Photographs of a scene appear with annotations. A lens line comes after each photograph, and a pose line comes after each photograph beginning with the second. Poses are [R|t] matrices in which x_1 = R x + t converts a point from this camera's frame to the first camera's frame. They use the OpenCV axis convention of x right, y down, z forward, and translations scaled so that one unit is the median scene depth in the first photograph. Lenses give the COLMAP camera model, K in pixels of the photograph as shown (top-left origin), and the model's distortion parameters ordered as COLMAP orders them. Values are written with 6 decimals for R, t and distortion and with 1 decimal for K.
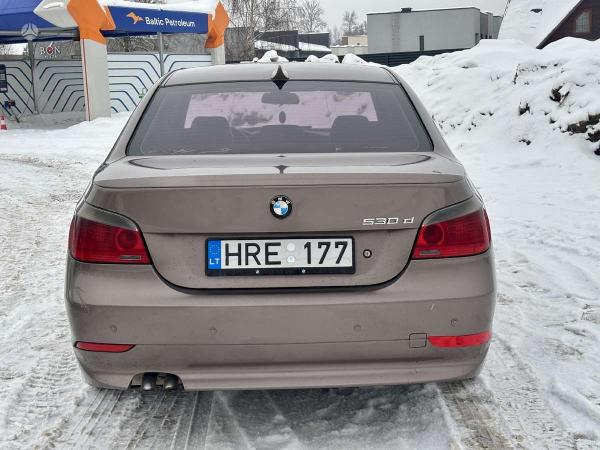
lens RADIAL K [[873.4, 0, 300.0], [0, 873.4, 225.0], [0, 0, 1]] dist [0.262179, -0.934702]
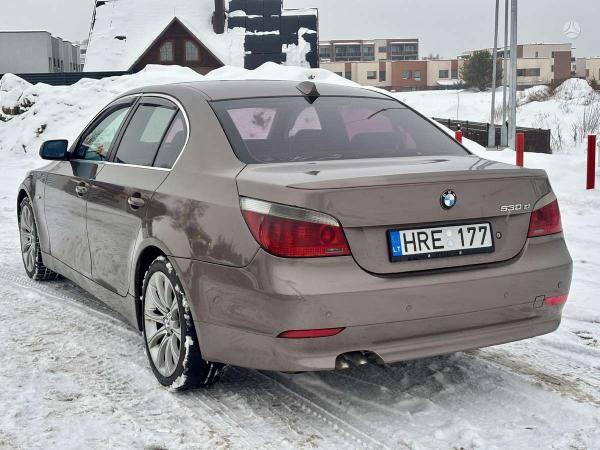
lens RADIAL K [[873.4, 0, 300.0], [0, 873.4, 225.0], [0, 0, 1]] dist [0.262179, -0.934702]
pose [[0.892897, -0.054469, 0.446954, -0.725401], [0.066853, 0.997691, -0.011969, 0.014883], [-0.445270, 0.040568, 0.894477, 0.020330]]
